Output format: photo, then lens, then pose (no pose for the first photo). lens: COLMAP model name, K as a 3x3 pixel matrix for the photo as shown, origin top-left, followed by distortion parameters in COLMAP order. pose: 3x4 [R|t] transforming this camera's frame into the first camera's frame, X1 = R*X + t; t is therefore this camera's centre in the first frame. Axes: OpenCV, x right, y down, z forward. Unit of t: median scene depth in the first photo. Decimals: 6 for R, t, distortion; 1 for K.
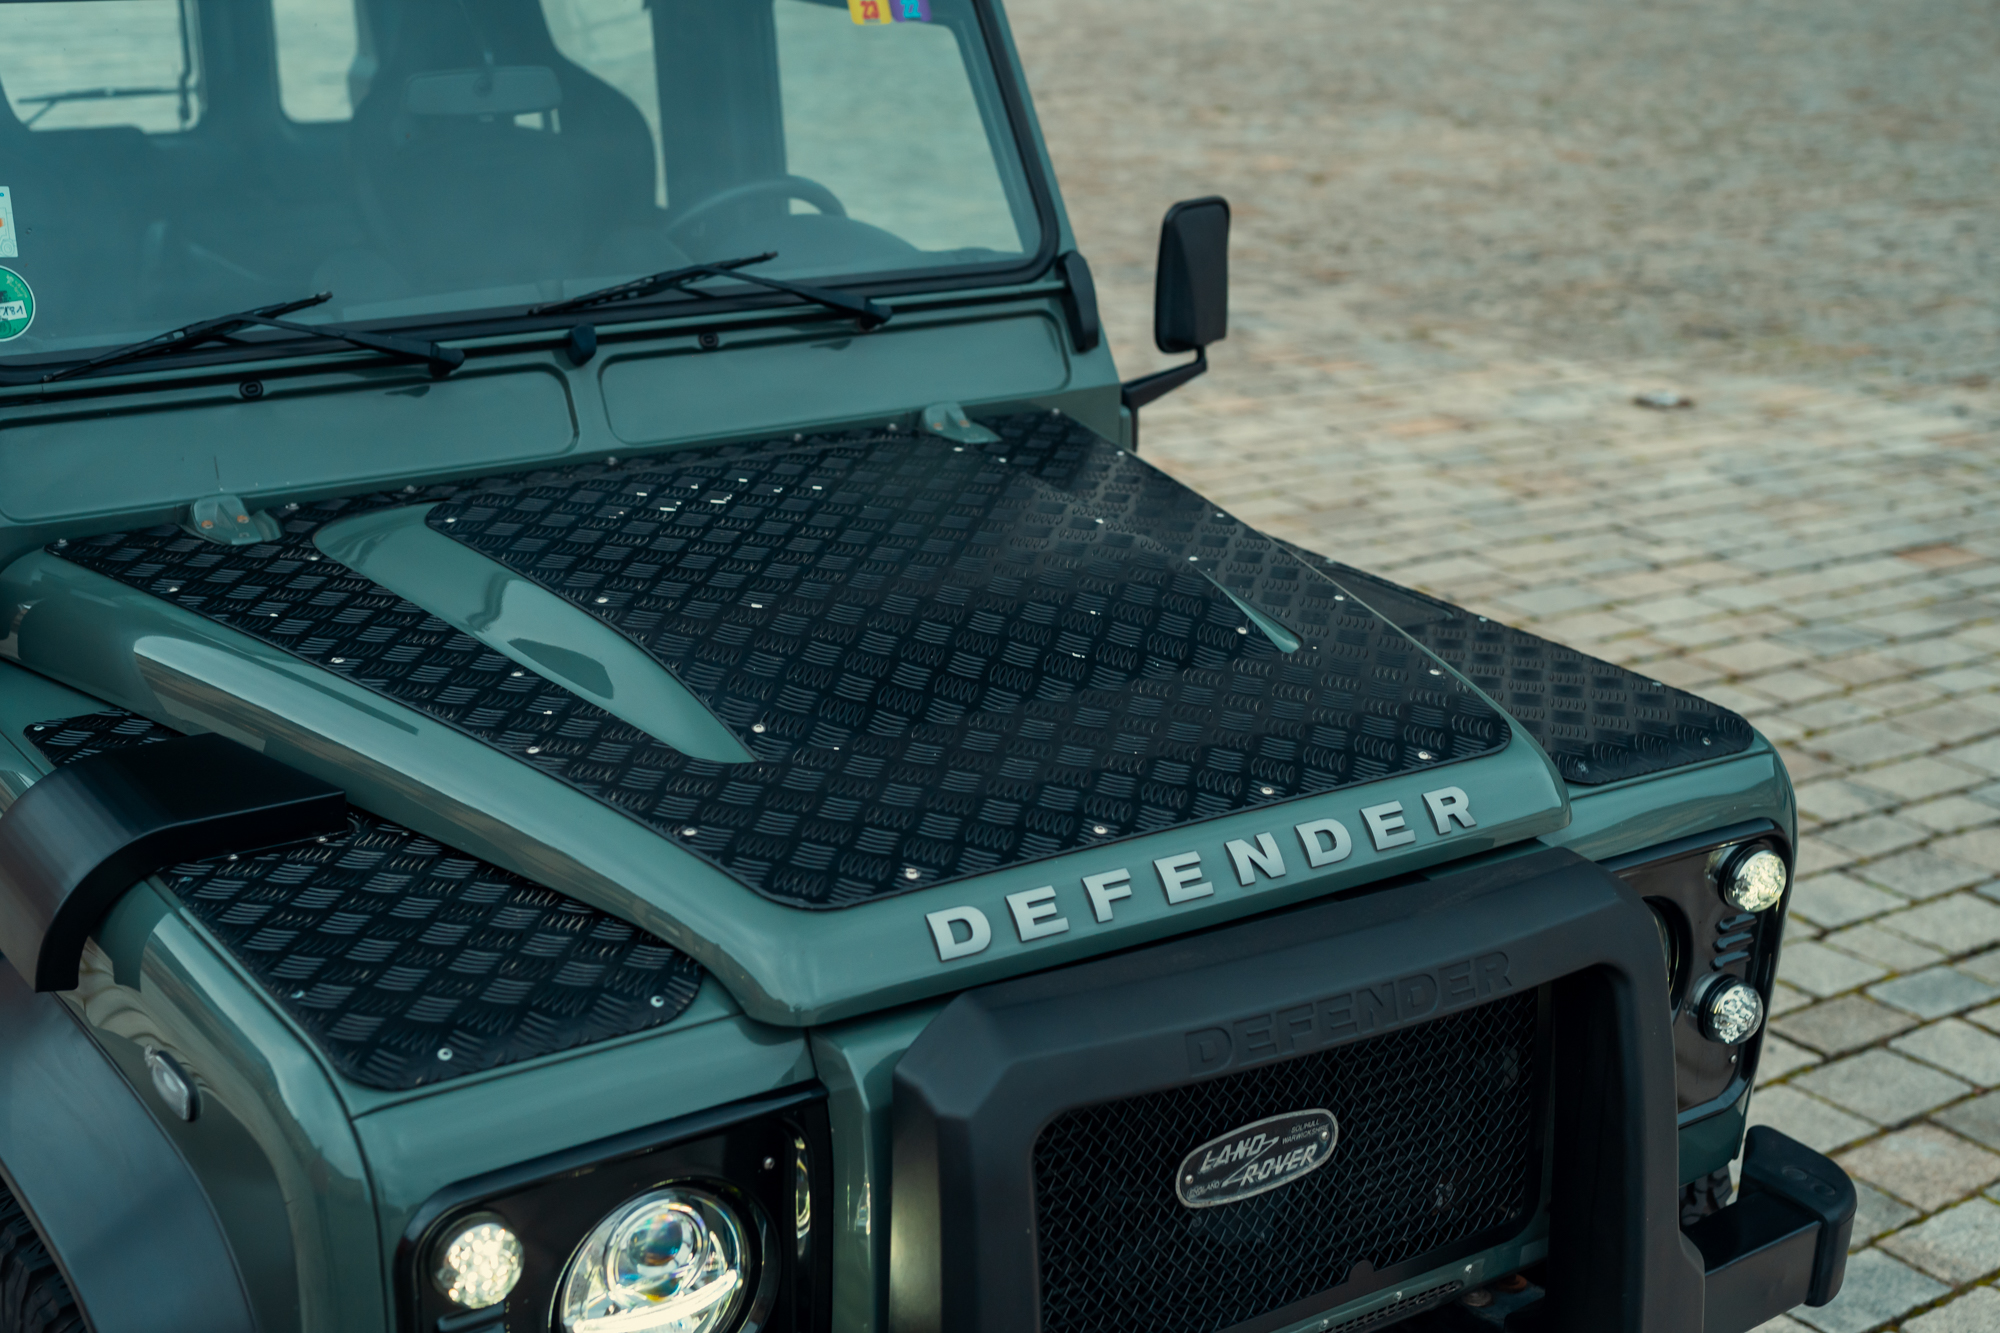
lens RADIAL K [[2842.5, 0, 1000.0], [0, 2842.5, 666.5], [0, 0, 1]] dist [-0.028532, 0.060176]
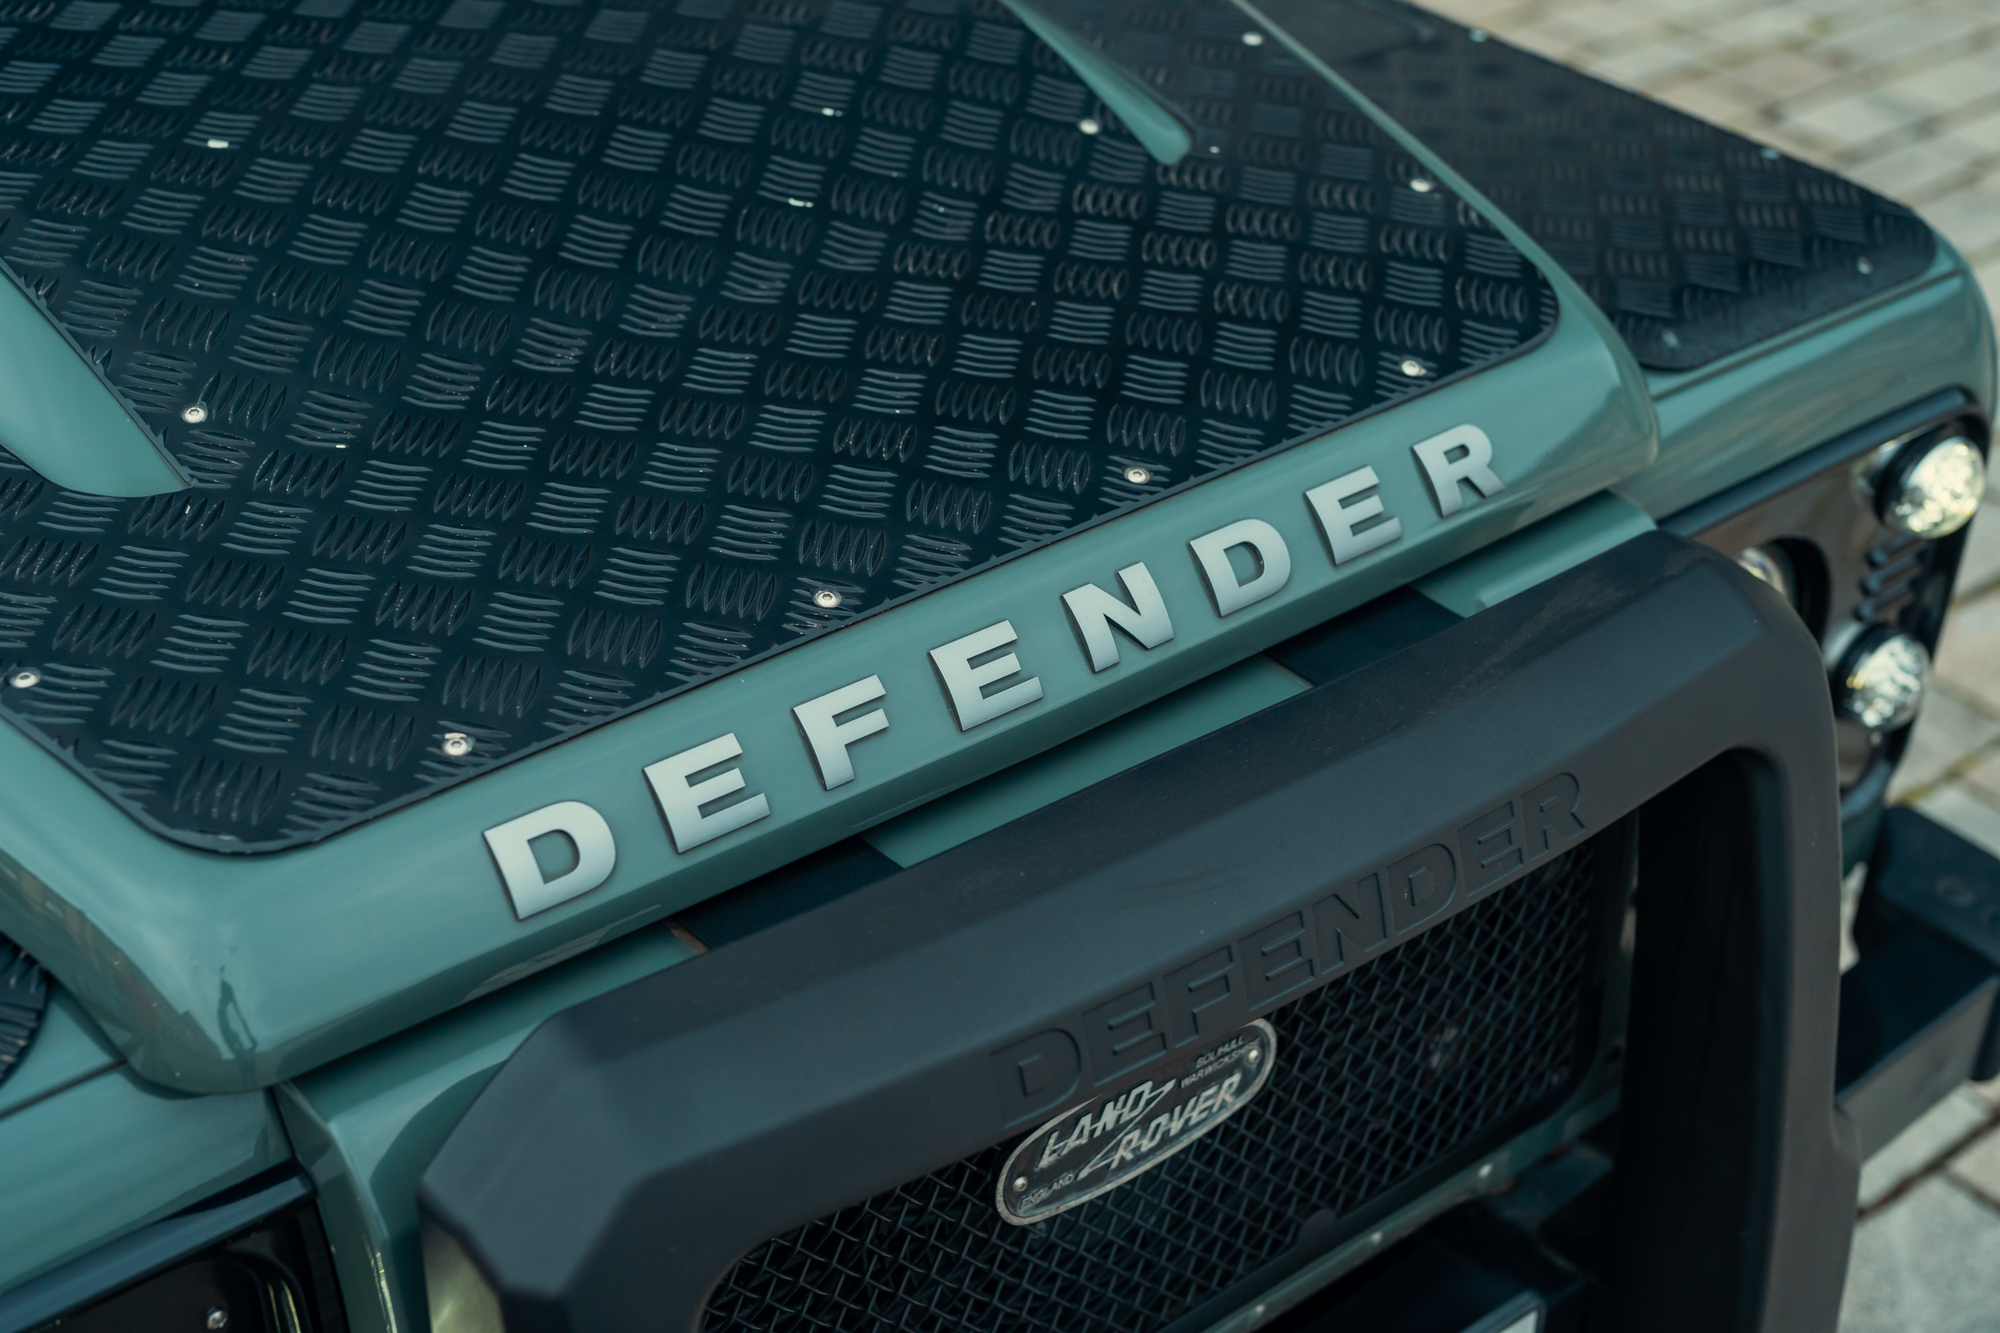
lens RADIAL K [[2842.5, 0, 1000.0], [0, 2842.5, 666.5], [0, 0, 1]] dist [-0.028532, 0.060176]
pose [[0.998223, -0.052848, 0.027517, 0.050911], [0.043611, 0.962729, 0.266928, -0.069868], [-0.040599, -0.265254, 0.963323, 0.464472]]
